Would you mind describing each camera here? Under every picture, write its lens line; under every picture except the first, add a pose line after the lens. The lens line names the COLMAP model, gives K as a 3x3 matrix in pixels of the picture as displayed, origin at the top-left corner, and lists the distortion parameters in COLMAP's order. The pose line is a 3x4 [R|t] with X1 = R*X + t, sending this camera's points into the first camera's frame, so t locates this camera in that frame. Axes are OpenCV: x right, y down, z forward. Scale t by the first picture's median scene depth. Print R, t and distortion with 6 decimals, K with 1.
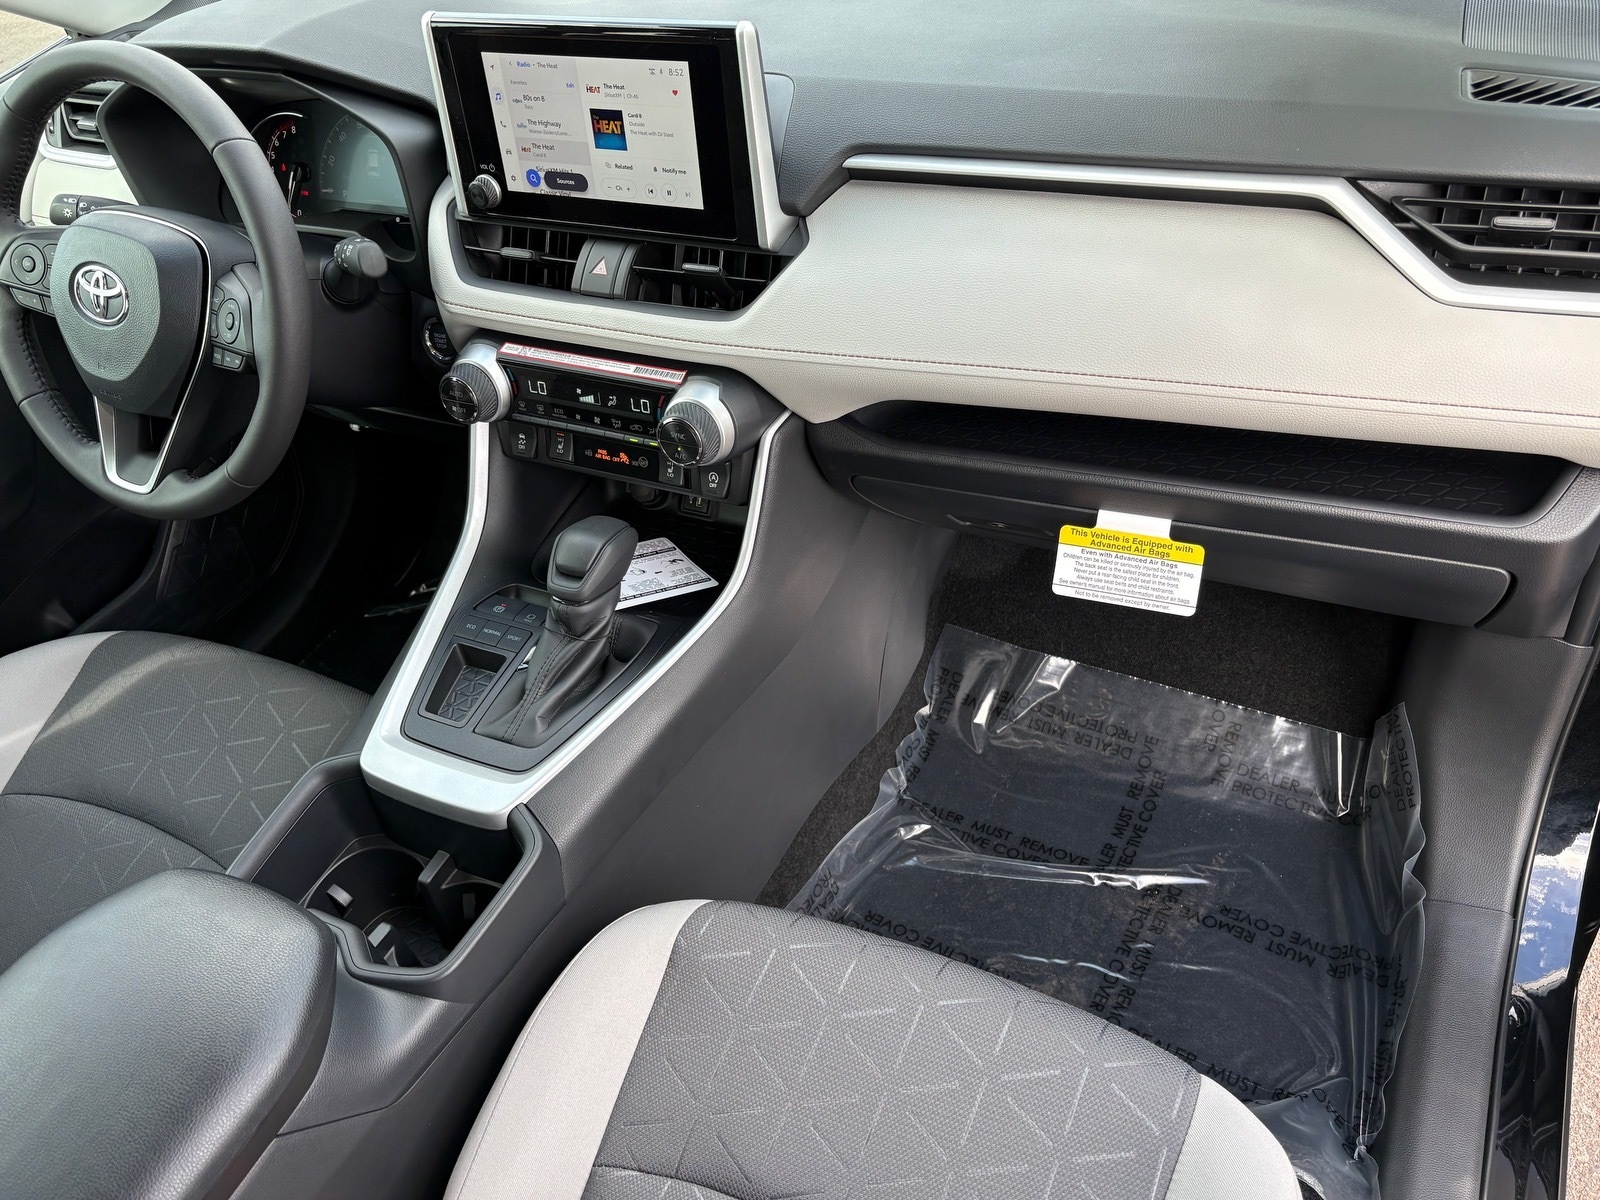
lens RADIAL K [[1240.5, 0, 800.0], [0, 1240.5, 600.0], [0, 0, 1]] dist [0.017132, -0.004813]
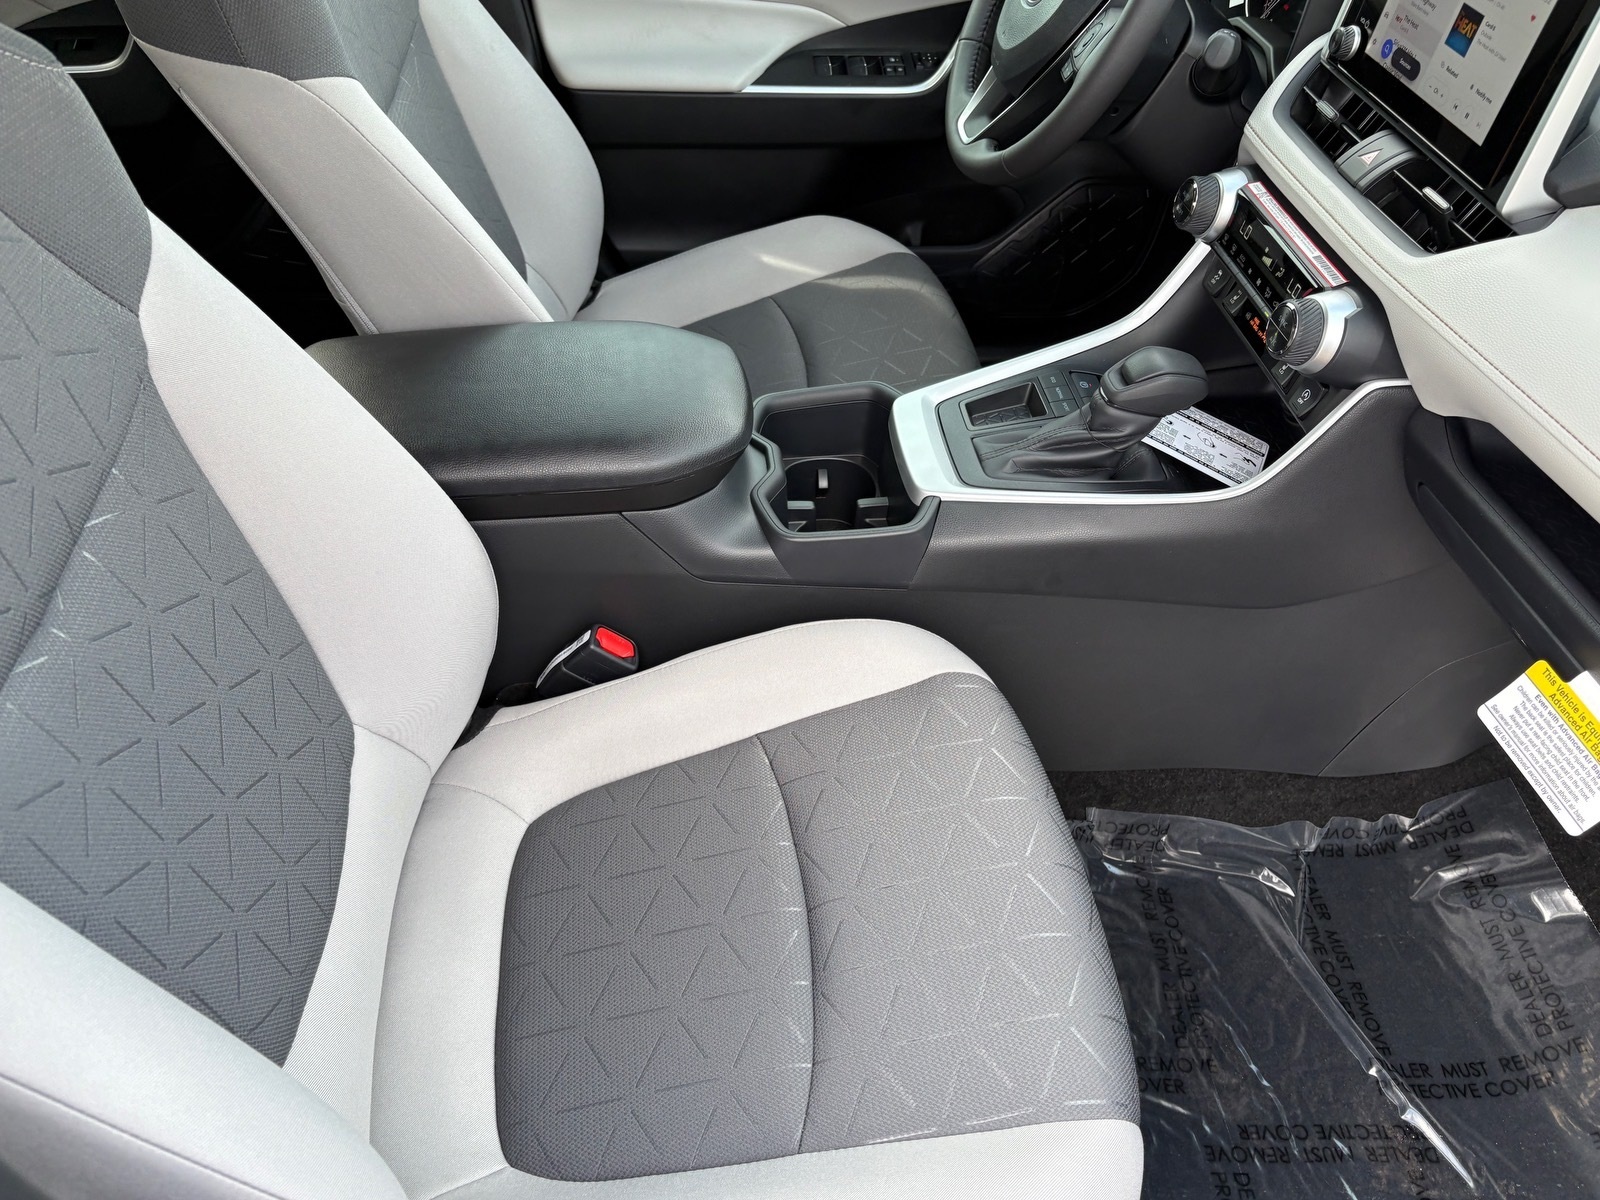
lens RADIAL K [[1270.8, 0, 800.0], [0, 1270.8, 600.0], [0, 0, 1]] dist [0.003291, -0.013414]
pose [[0.533074, 0.665498, -0.522441, 0.354929], [-0.627080, 0.725309, 0.284073, -0.017334], [0.567981, 0.176181, 0.803964, 0.005716]]
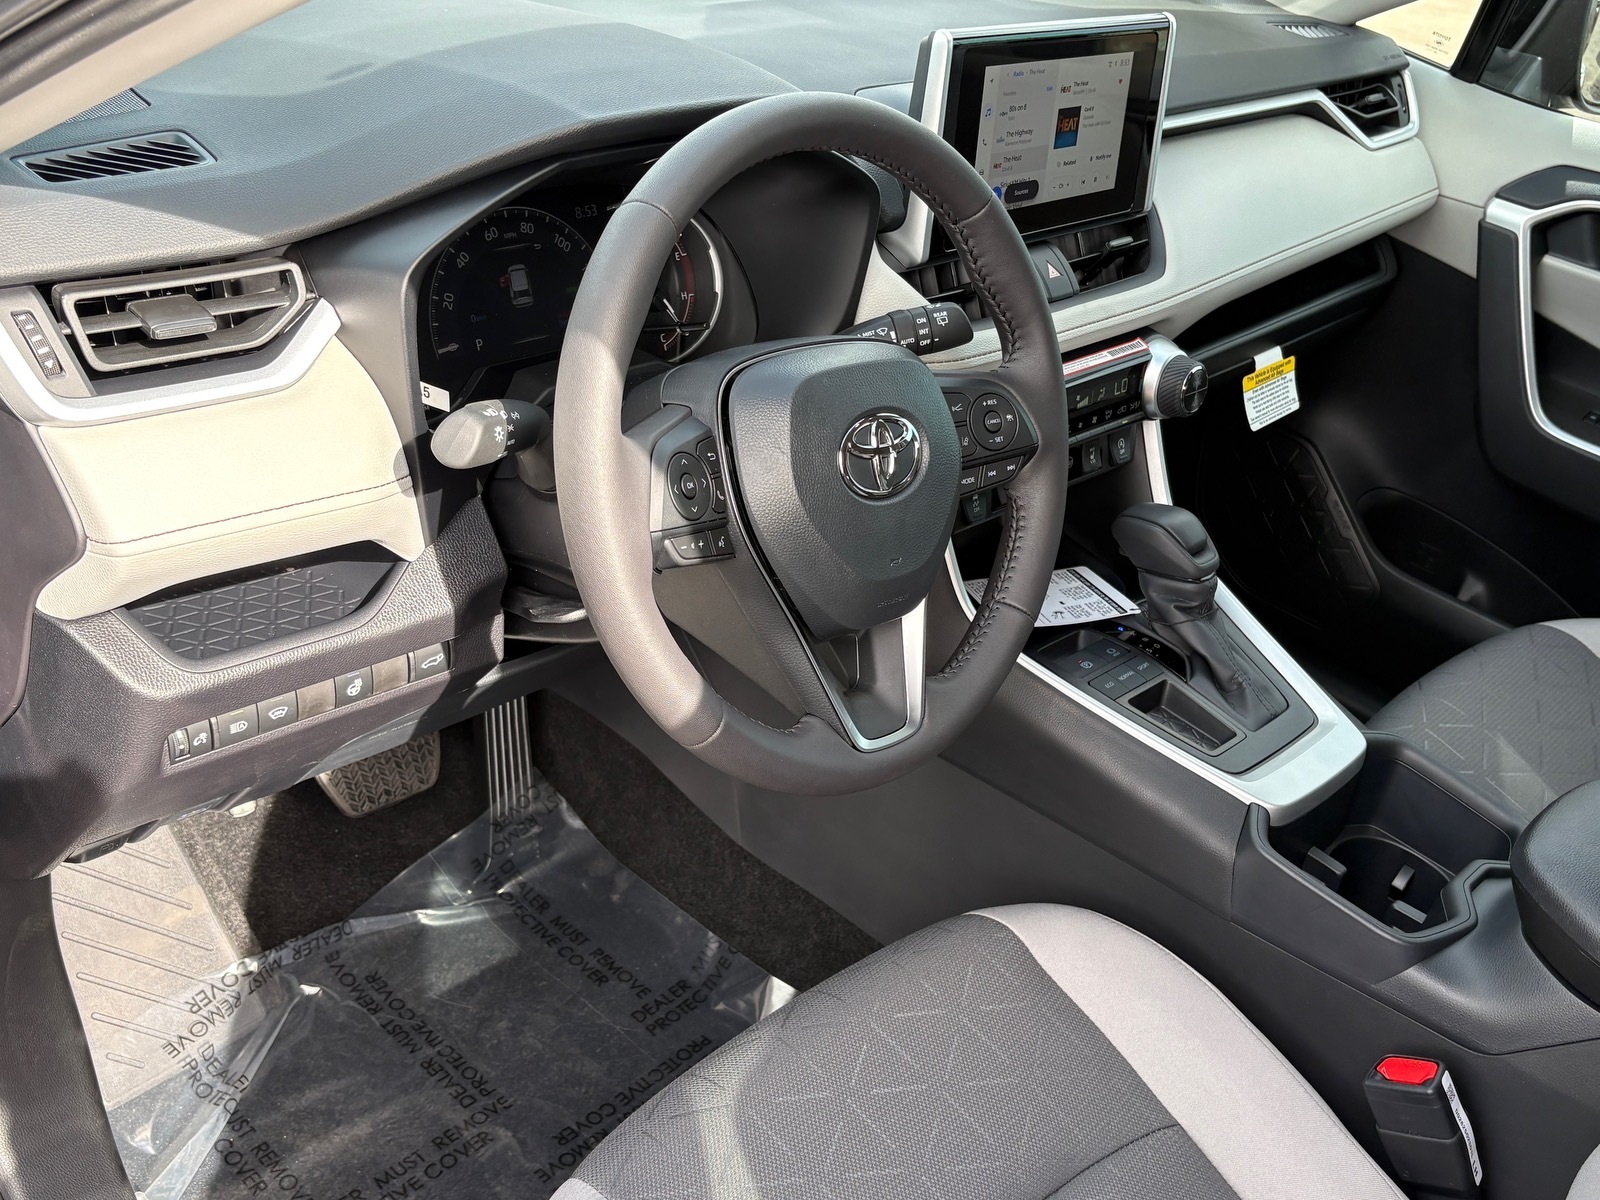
lens RADIAL K [[1549.4, 0, 800.0], [0, 1549.4, 600.0], [0, 0, 1]] dist [0.043322, -0.002236]
pose [[0.303489, -0.356628, 0.883578, -1.388153], [0.474489, 0.860724, 0.184428, -0.365086], [-0.826289, 0.363277, 0.430437, 0.737934]]
